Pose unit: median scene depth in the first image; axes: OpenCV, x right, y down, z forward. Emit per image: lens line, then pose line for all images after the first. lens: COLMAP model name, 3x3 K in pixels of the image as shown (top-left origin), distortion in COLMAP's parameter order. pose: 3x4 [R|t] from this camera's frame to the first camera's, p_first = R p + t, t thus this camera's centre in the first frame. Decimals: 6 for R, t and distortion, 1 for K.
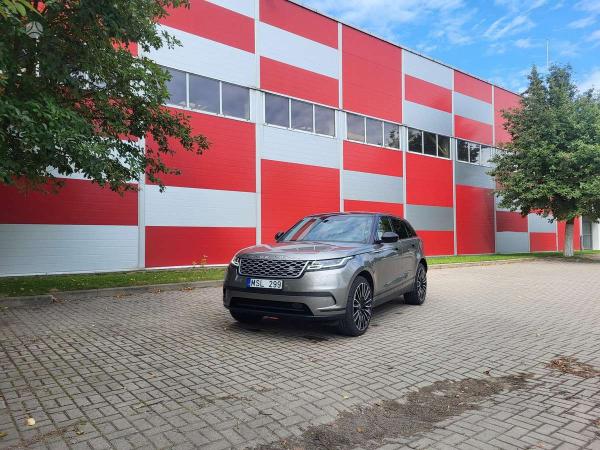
lens RADIAL K [[446.1, 0, 300.9], [0, 446.1, 225.4], [0, 0, 1]] dist [0.057436, -0.006570]
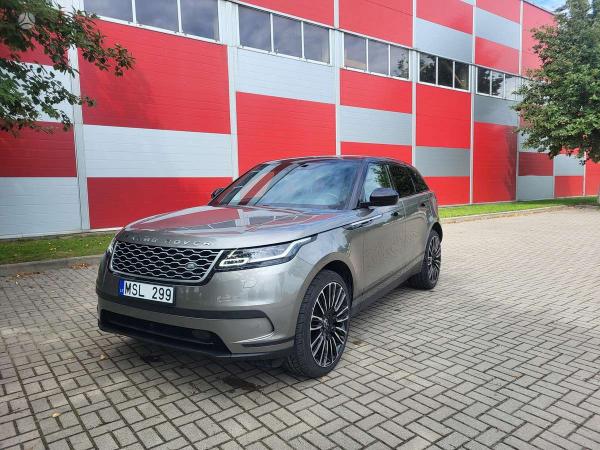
lens RADIAL K [[446.1, 0, 300.0], [0, 446.1, 224.4], [0, 0, 1]] dist [0.057436, -0.006570]
pose [[0.999671, -0.012877, -0.022185, 0.040760], [0.015401, 0.992941, 0.117604, -0.003795], [0.020514, -0.117907, 0.992813, 0.162782]]
